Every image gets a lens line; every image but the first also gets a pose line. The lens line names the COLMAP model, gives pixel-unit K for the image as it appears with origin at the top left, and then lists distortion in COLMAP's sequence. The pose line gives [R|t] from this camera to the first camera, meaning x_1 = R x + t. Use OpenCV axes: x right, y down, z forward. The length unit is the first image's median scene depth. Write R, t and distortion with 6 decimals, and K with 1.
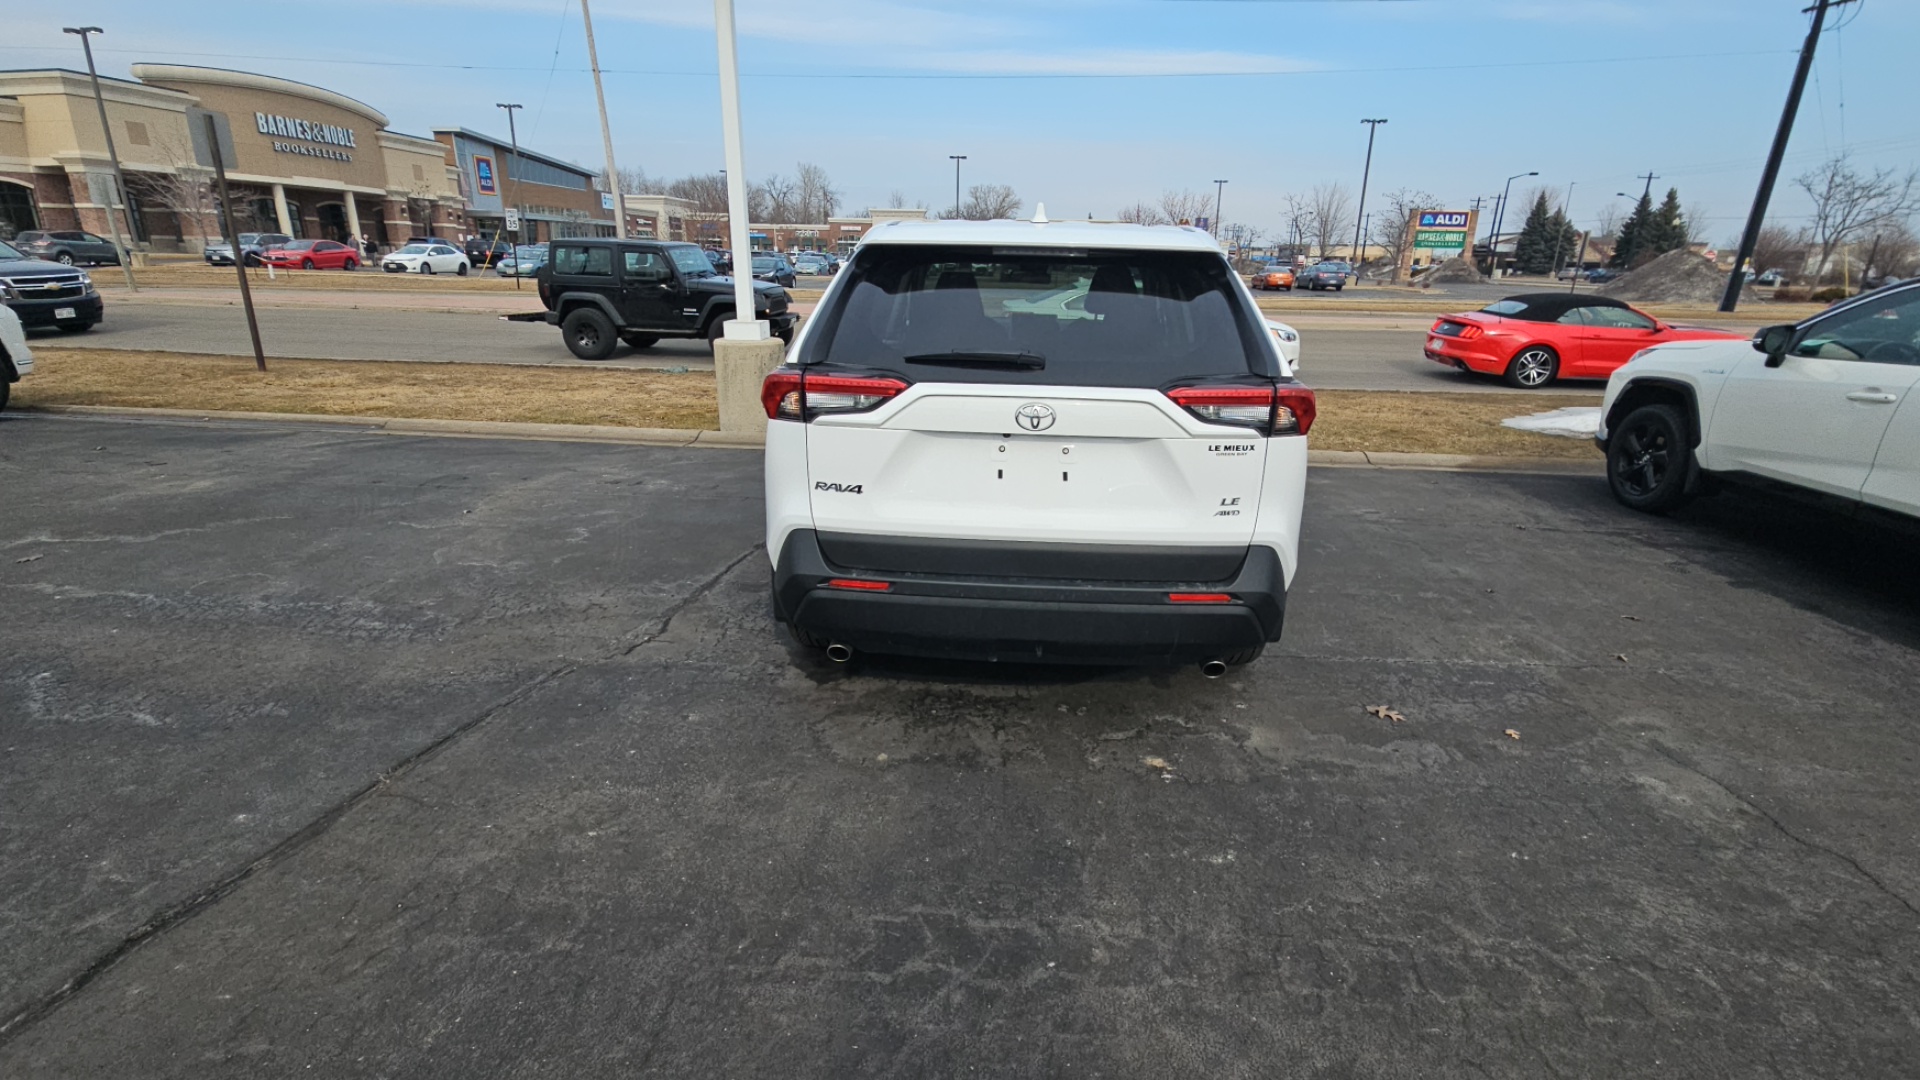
lens RADIAL K [[852.9, 0, 980.1], [0, 852.9, 546.6], [0, 0, 1]] dist [0.007562, -0.006143]
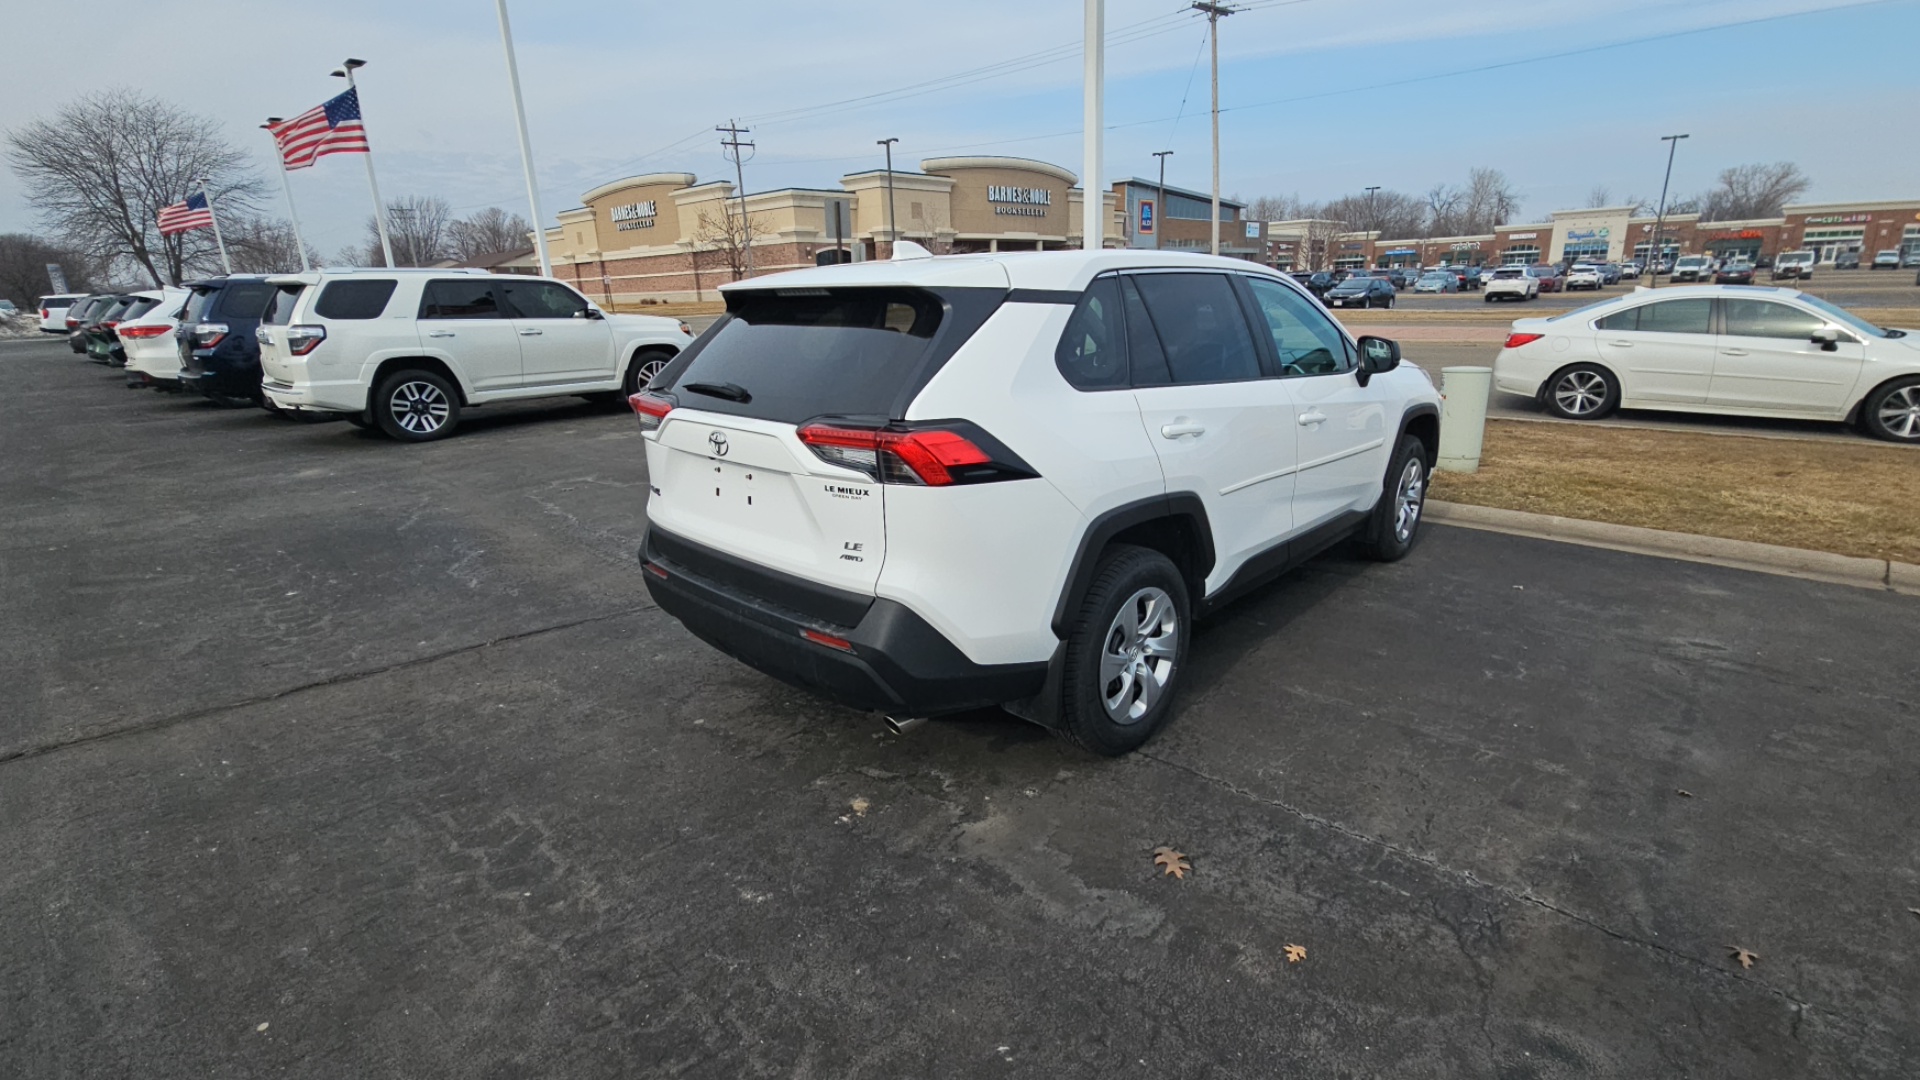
lens RADIAL K [[852.9, 0, 980.1], [0, 852.9, 546.6], [0, 0, 1]] dist [0.007562, -0.006143]
pose [[0.766253, 0.147726, -0.625327, 0.769620], [-0.162755, 0.986097, 0.033520, -0.082850], [0.621584, 0.076090, 0.779643, 0.262314]]
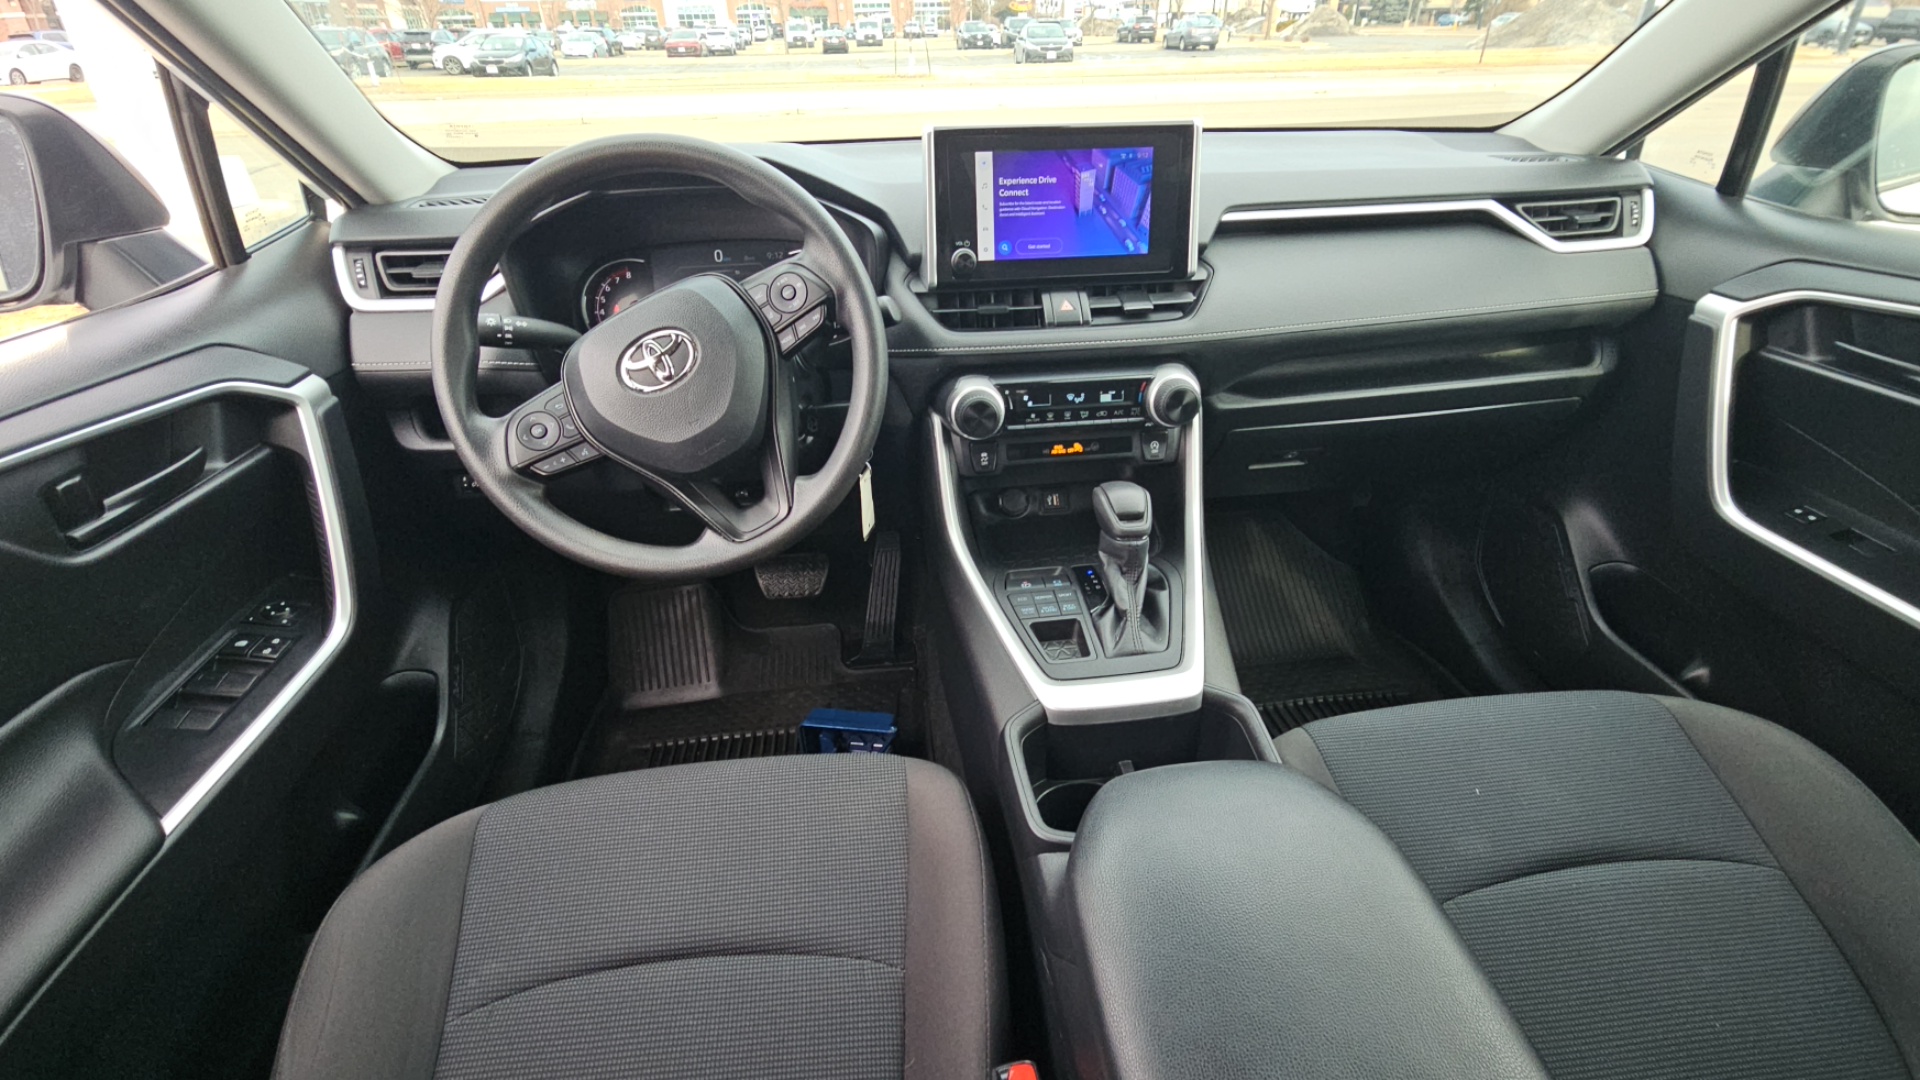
lens RADIAL K [[855.9, 0, 980.4], [0, 855.9, 544.8], [0, 0, 1]] dist [0.006076, -0.004590]
pose [[0.983007, -0.123049, 0.136220, 0.022128], [0.090756, 0.970809, 0.222021, -0.368603], [-0.159563, -0.205885, 0.965480, 1.313993]]
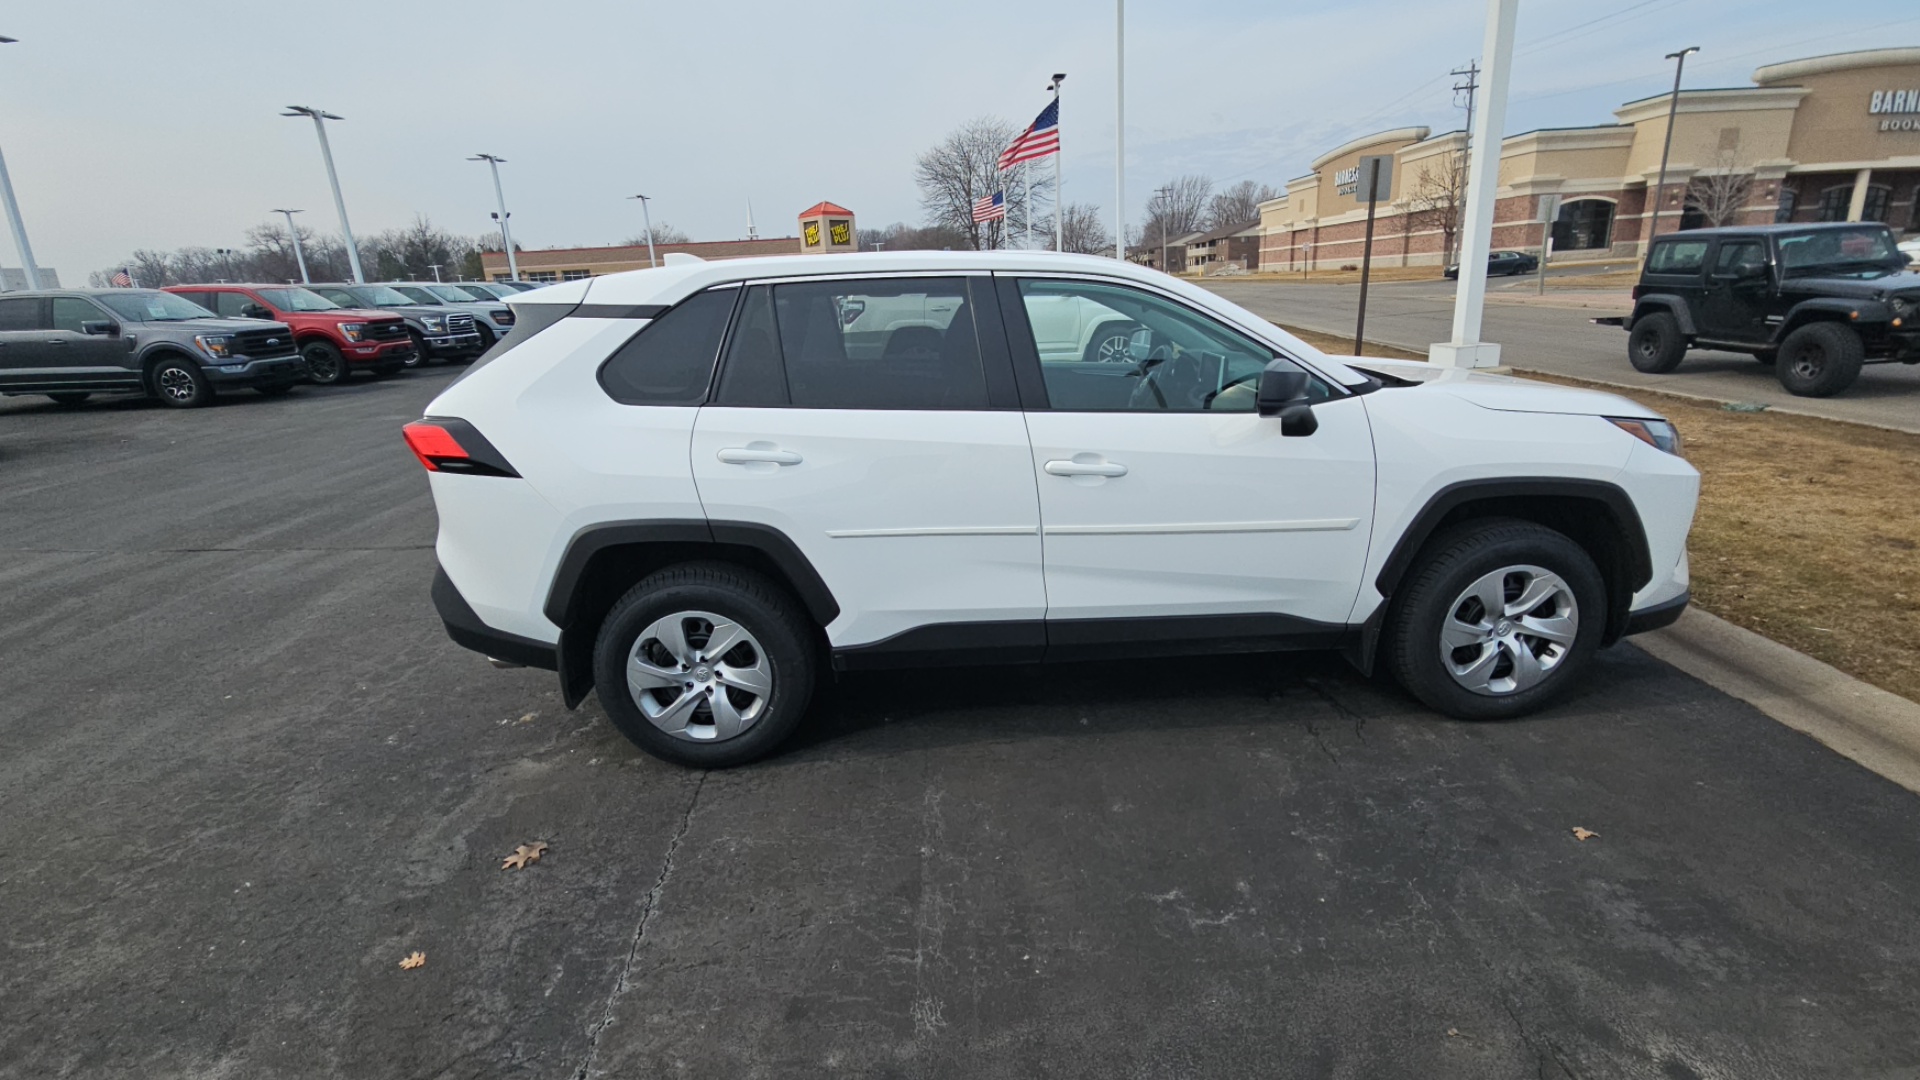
lens RADIAL K [[855.9, 0, 980.4], [0, 855.9, 544.8], [0, 0, 1]] dist [0.006076, -0.004590]
pose [[0.086173, 0.271557, -0.958557, 1.196711], [-0.269886, 0.932524, 0.239919, -0.390182], [0.959029, 0.238026, 0.153648, 1.200341]]
